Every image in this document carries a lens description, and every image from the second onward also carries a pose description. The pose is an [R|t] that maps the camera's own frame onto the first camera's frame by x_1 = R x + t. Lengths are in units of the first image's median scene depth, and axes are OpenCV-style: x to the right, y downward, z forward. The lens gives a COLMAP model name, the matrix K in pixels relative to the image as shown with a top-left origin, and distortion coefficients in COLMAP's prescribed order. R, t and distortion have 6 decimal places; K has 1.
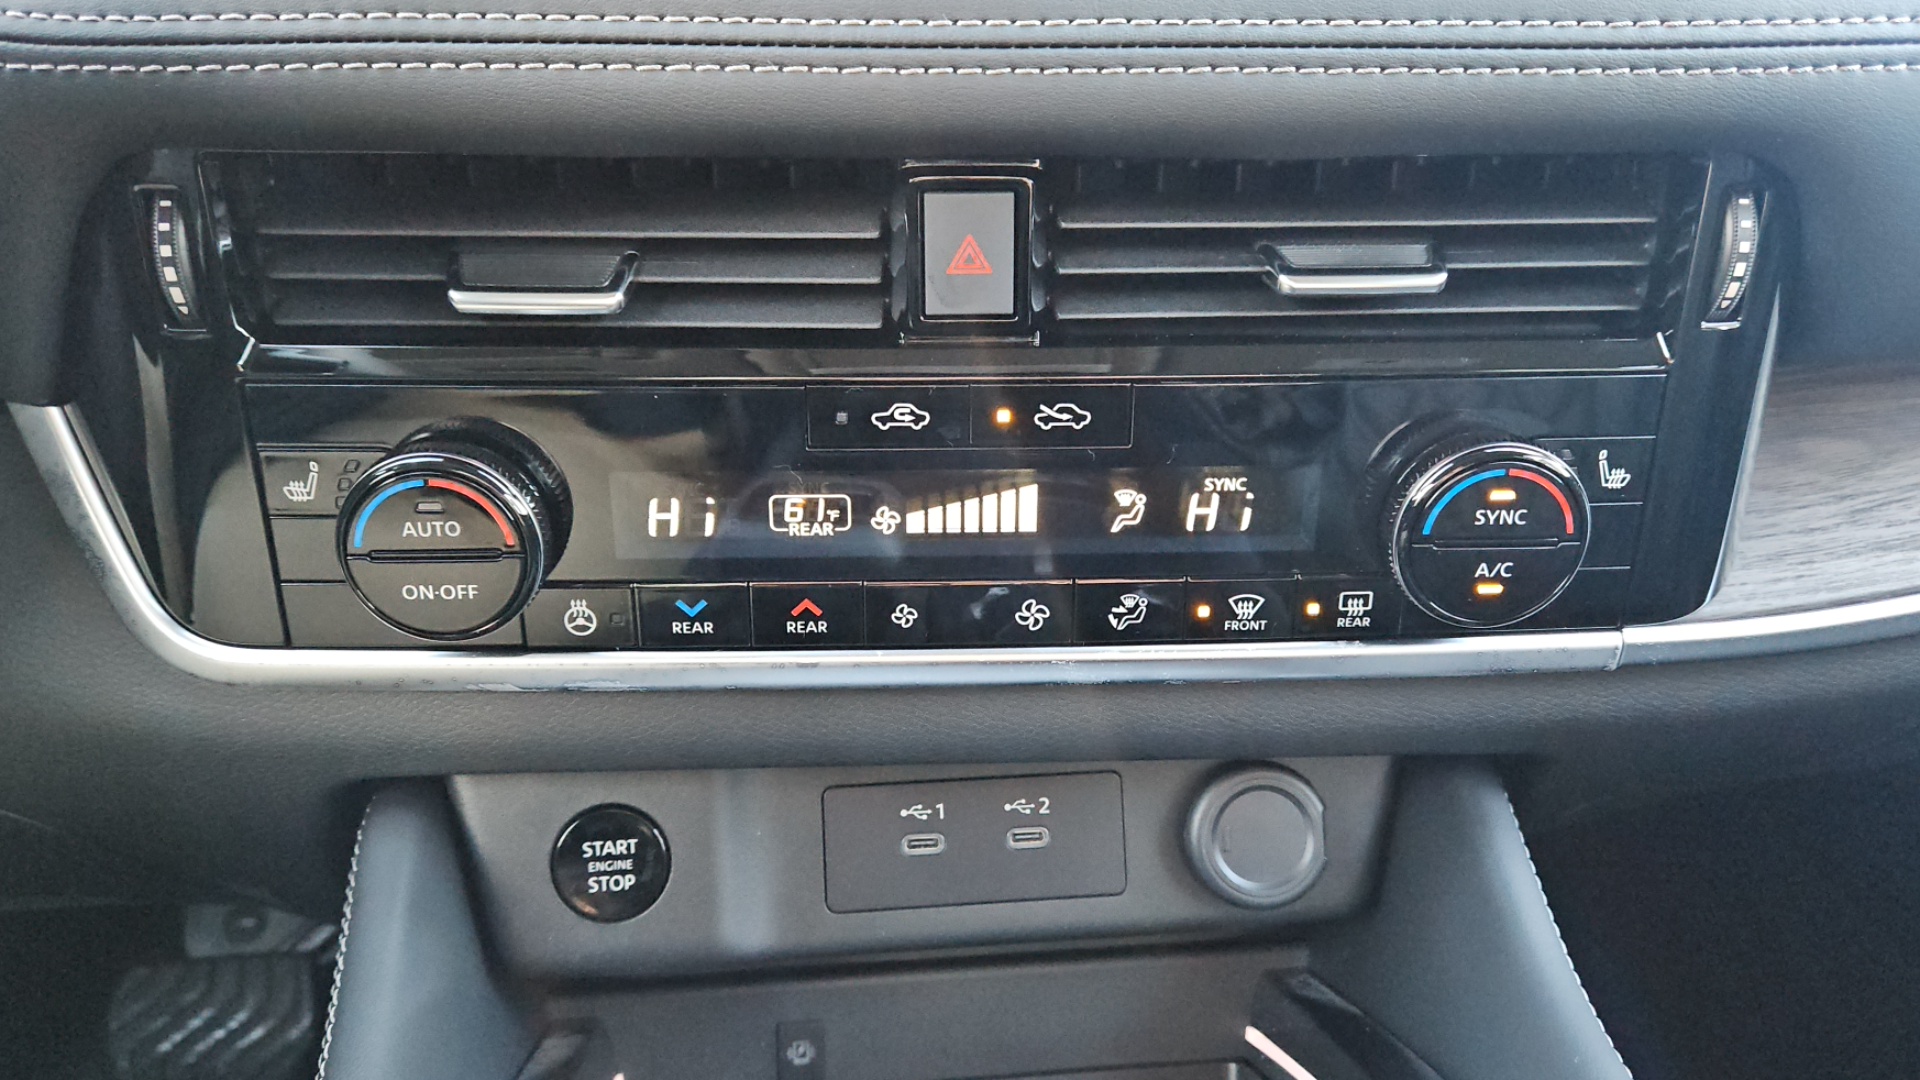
lens RADIAL K [[1425.9, 0, 950.1], [0, 1425.9, 531.5], [0, 0, 1]] dist [0.056487, -0.055341]
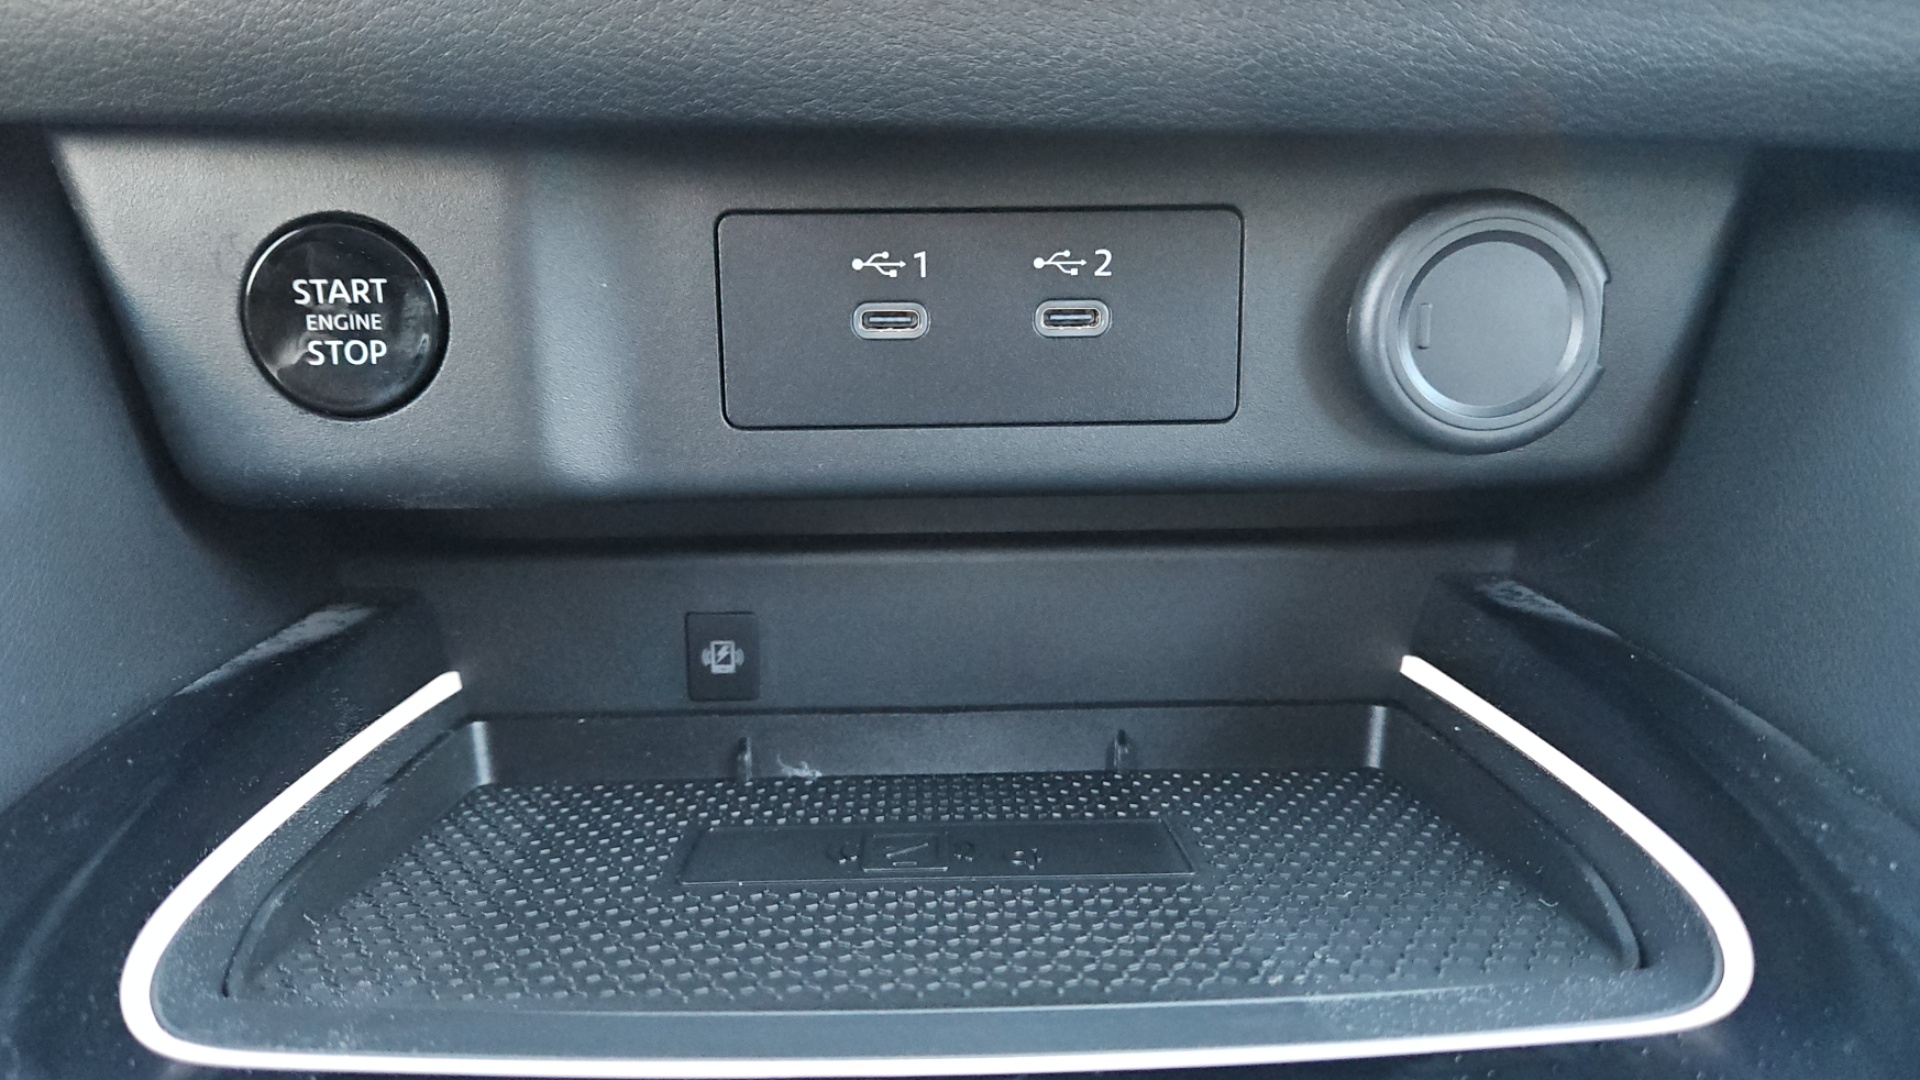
lens RADIAL K [[1425.9, 0, 957.6], [0, 1425.9, 549.8], [0, 0, 1]] dist [0.056487, -0.055341]
pose [[0.996727, 0.045061, -0.067124, 0.051839], [-0.027997, 0.971276, 0.236302, 0.171376], [0.075844, -0.233650, 0.969358, 0.417108]]
